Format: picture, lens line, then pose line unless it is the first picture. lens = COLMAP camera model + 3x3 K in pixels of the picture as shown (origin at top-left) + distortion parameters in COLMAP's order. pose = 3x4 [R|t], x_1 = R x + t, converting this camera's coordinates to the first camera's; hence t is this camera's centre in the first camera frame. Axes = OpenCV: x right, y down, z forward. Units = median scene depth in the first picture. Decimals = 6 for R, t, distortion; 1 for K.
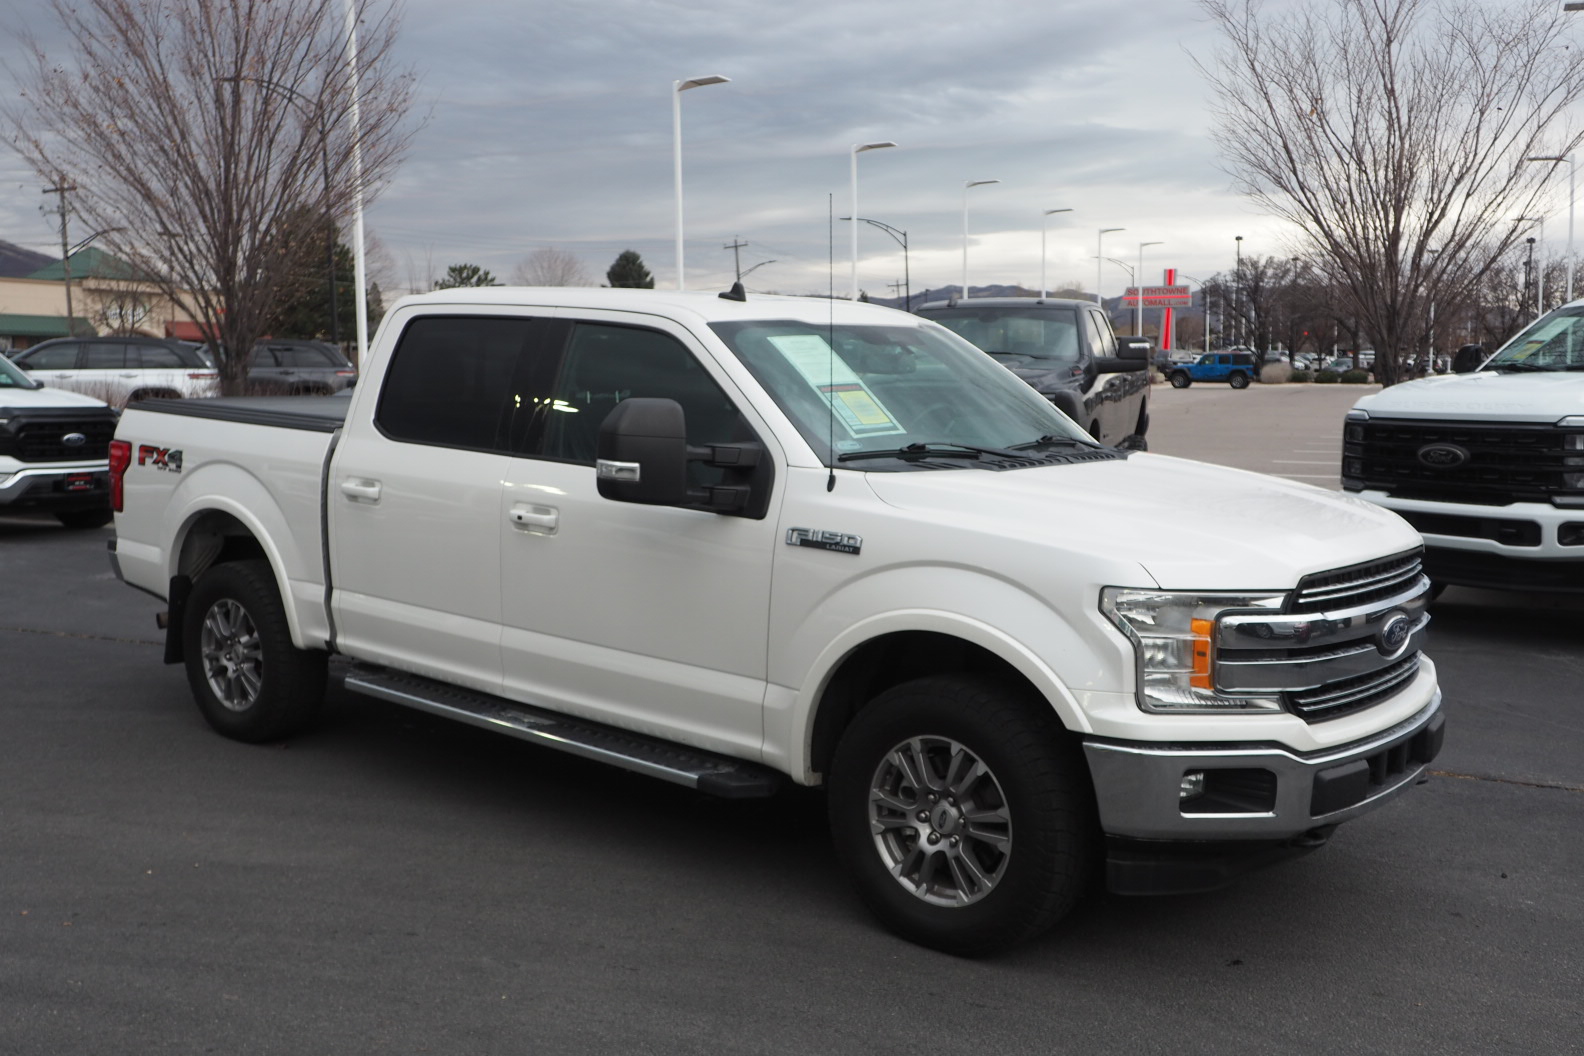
lens RADIAL K [[1552.9, 0, 789.5], [0, 1552.9, 548.5], [0, 0, 1]] dist [-0.006530, -0.003029]
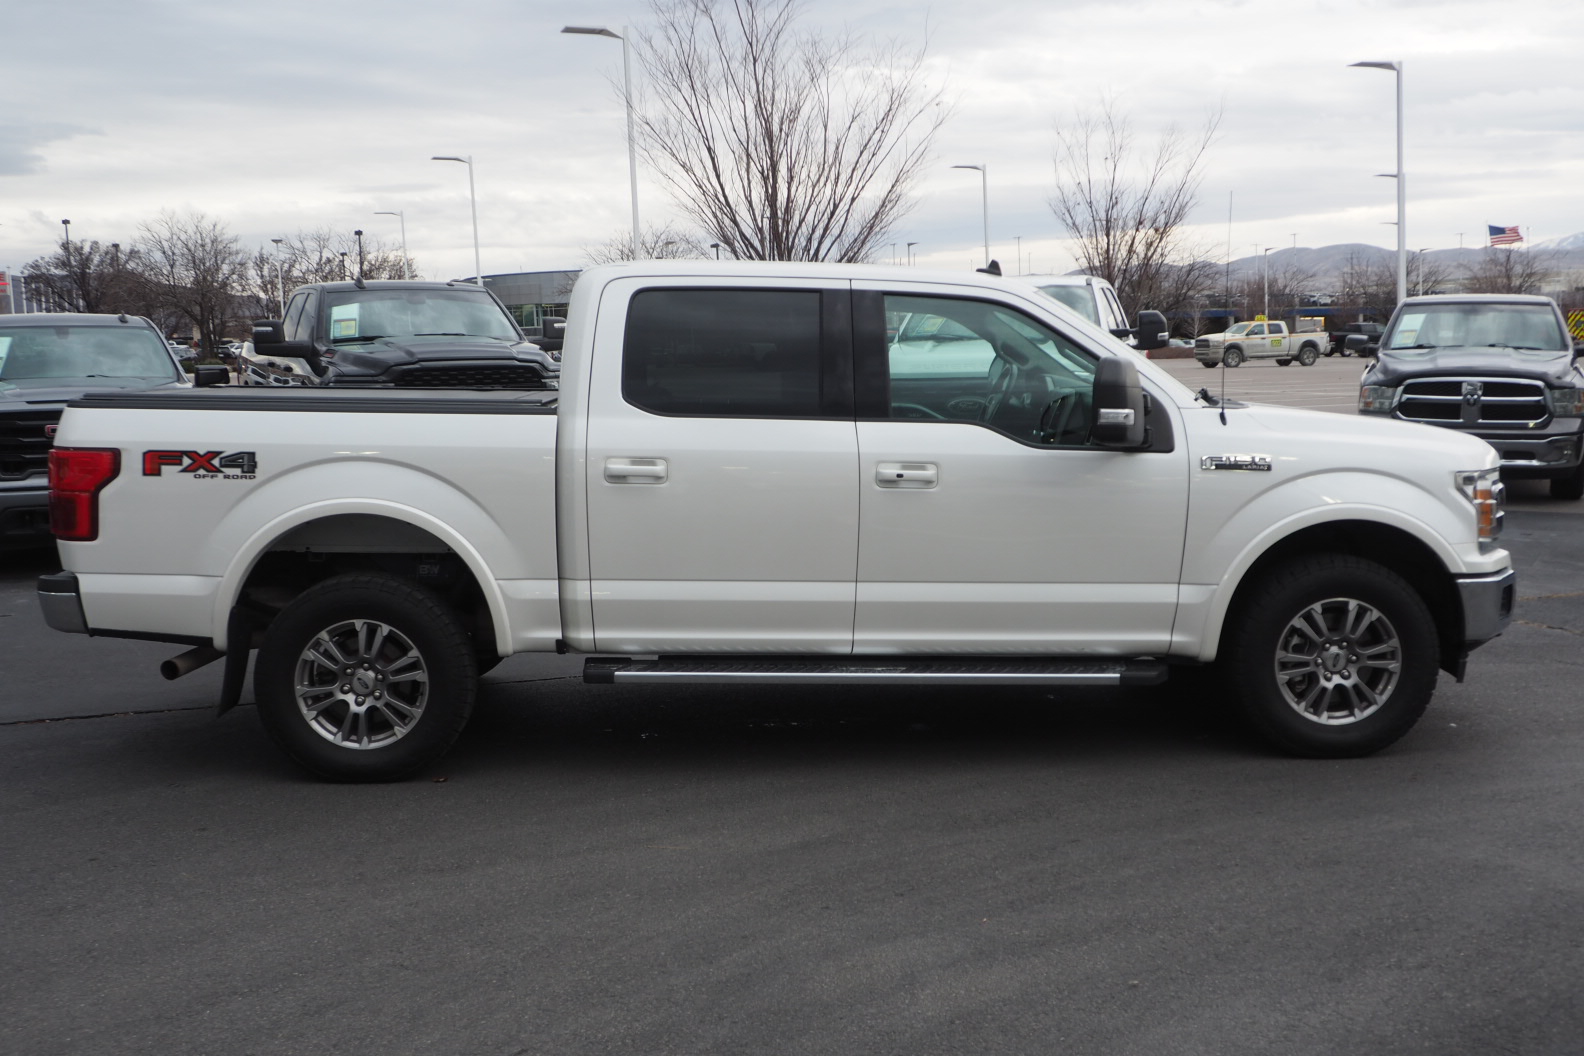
lens RADIAL K [[1578.5, 0, 792.0], [0, 1578.5, 528.0], [0, 0, 1]] dist [-0.011840, -0.007979]
pose [[0.737239, -0.096251, 0.668741, -0.948599], [0.101675, 0.994334, 0.031023, -0.024985], [-0.667937, 0.045123, 0.742848, 0.241620]]
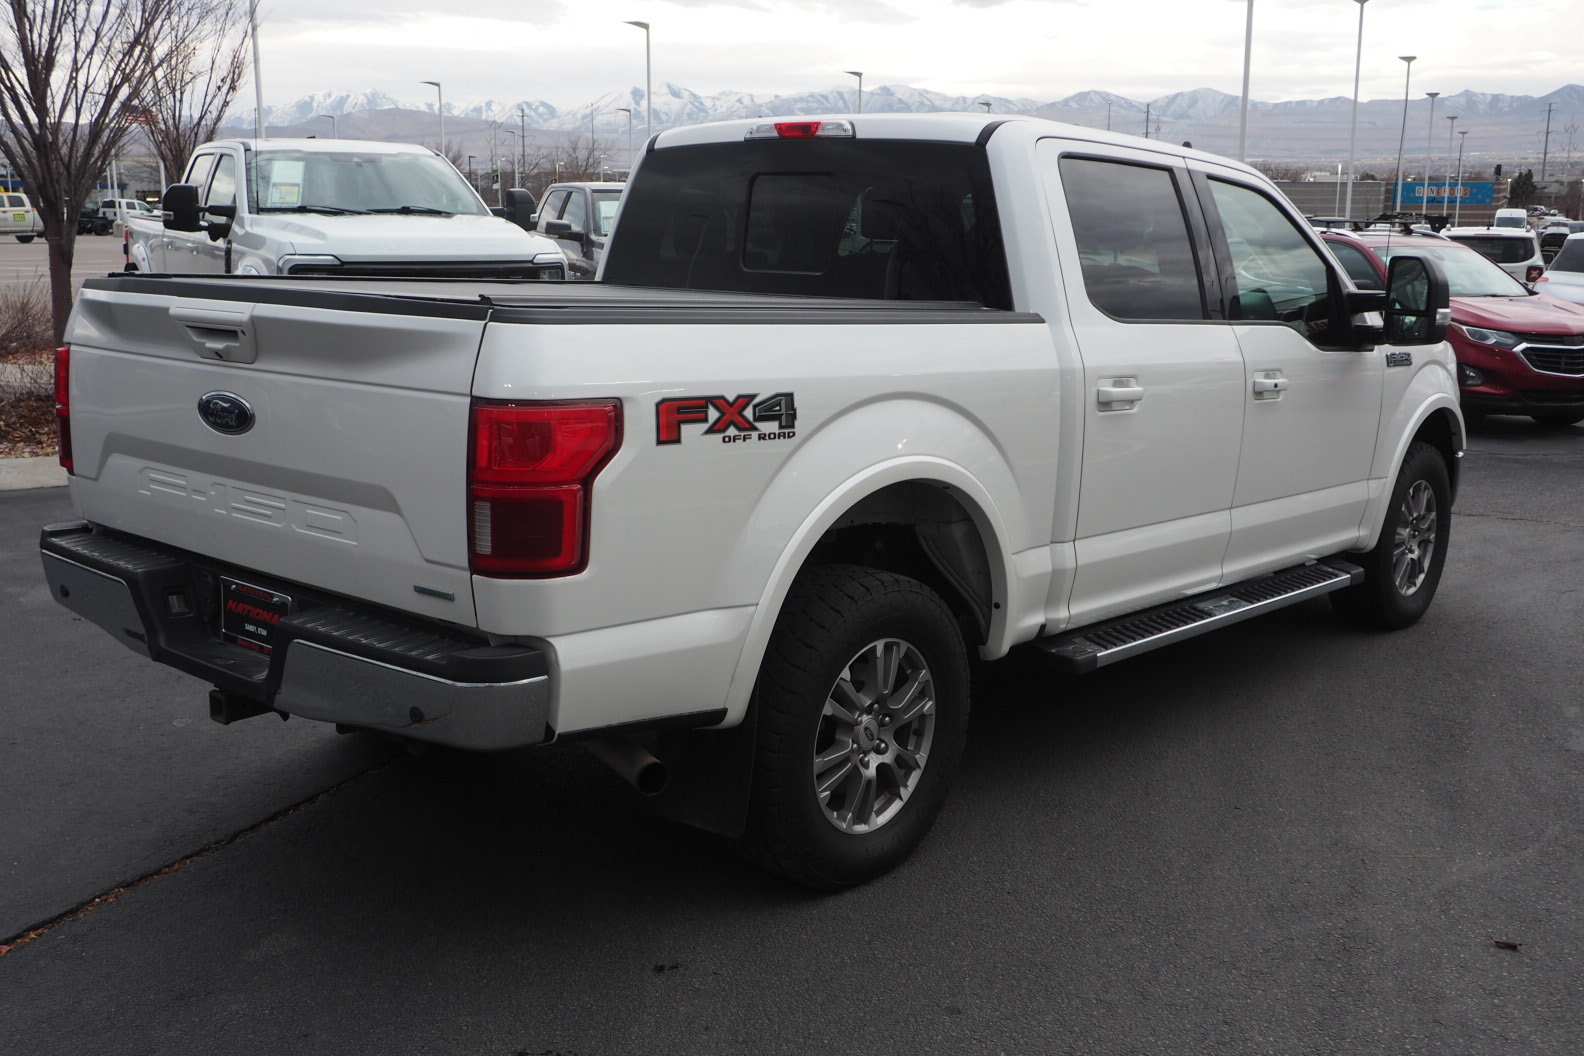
lens RADIAL K [[1578.5, 0, 792.0], [0, 1578.5, 528.0], [0, 0, 1]] dist [-0.011840, -0.007979]
pose [[0.028832, -0.195456, 0.980289, -1.141128], [0.102487, 0.976106, 0.191608, -0.149602], [-0.994316, 0.094943, 0.048174, 1.248895]]
